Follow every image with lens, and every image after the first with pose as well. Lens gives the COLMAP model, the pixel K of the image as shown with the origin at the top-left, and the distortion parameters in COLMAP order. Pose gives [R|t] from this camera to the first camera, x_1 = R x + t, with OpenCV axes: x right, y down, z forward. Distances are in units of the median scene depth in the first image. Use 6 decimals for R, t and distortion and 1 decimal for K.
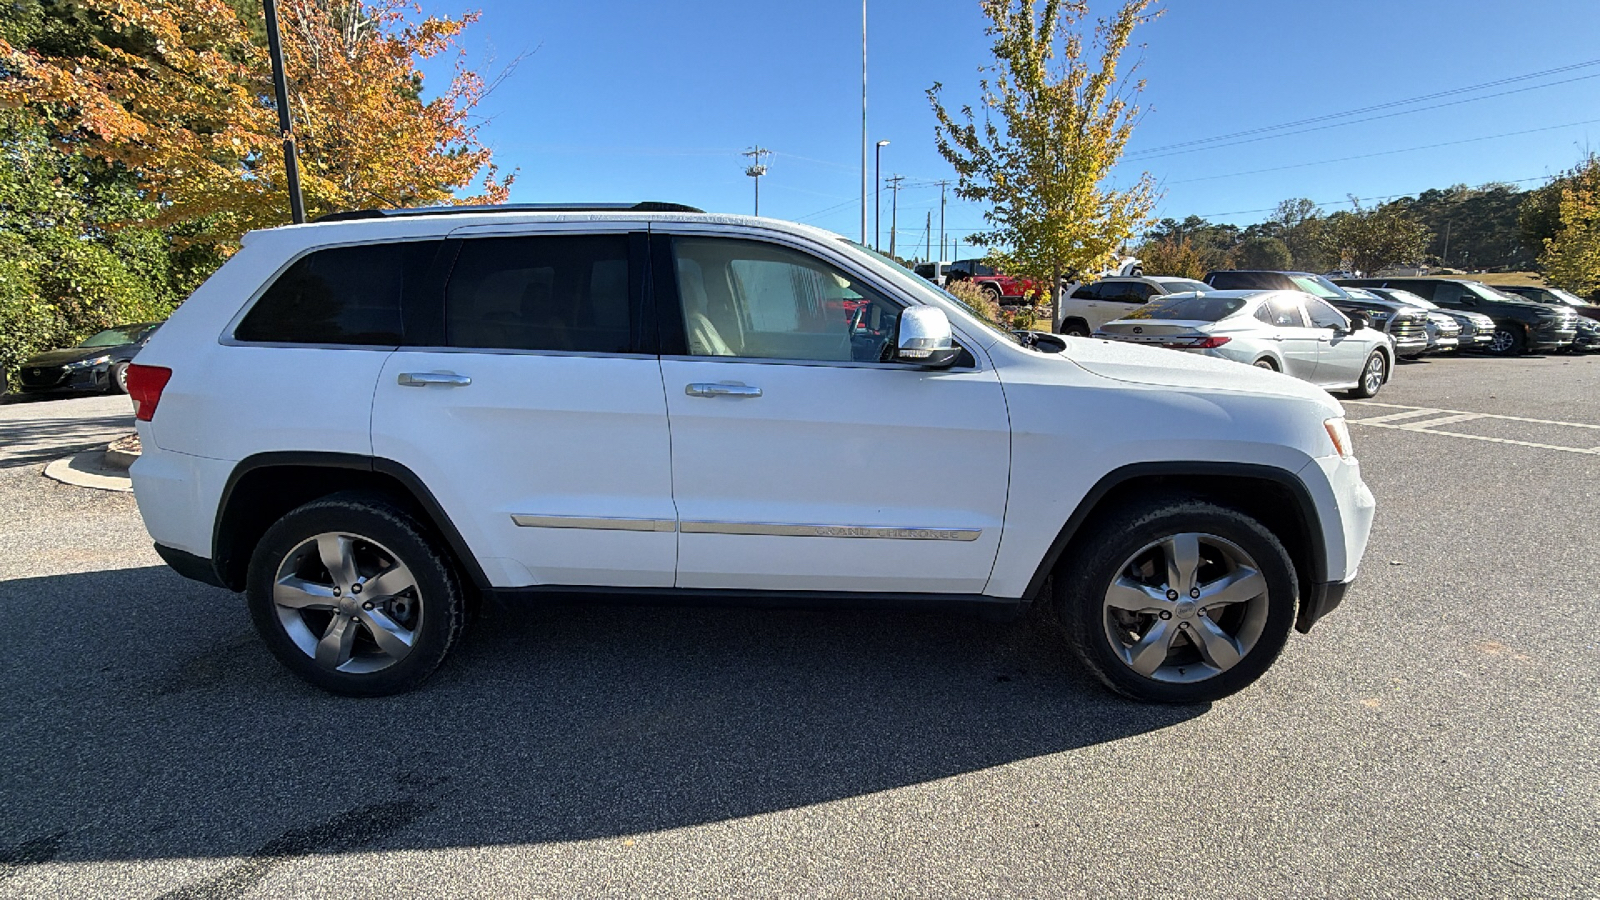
lens RADIAL K [[757.4, 0, 800.0], [0, 757.4, 450.0], [0, 0, 1]] dist [0.011505, -0.000160]
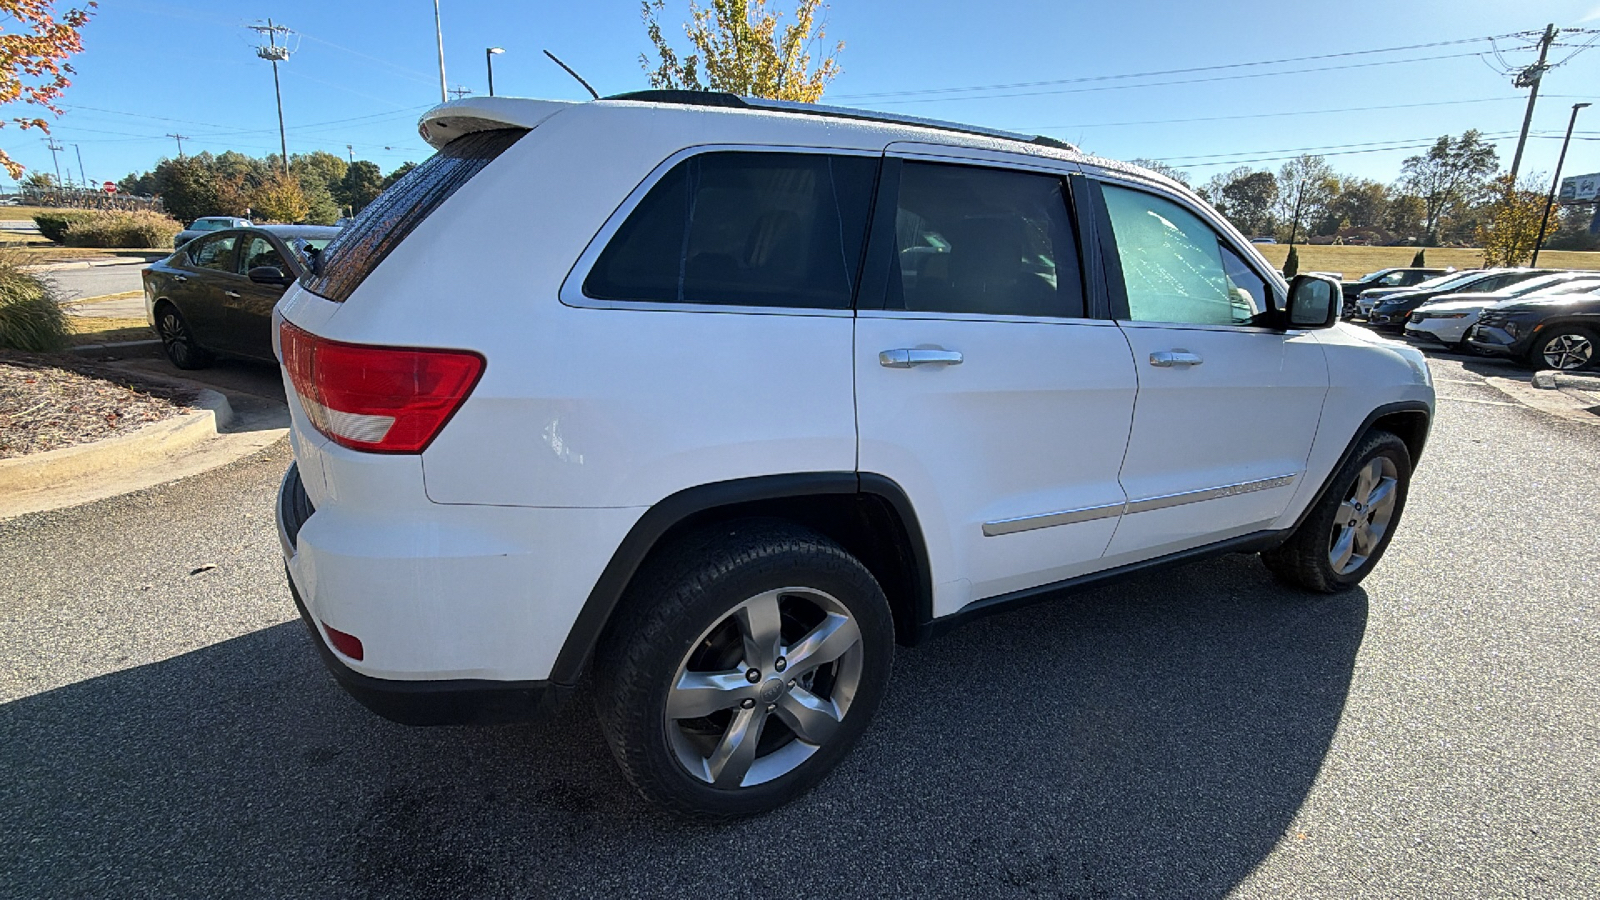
lens RADIAL K [[746.9, 0, 802.4], [0, 746.9, 456.6], [0, 0, 1]] dist [-0.003997, -0.000928]
pose [[0.839721, -0.105394, 0.532692, -0.902666], [0.055495, 0.992504, 0.108888, -0.077650], [-0.540175, -0.061874, 0.839275, 0.426471]]
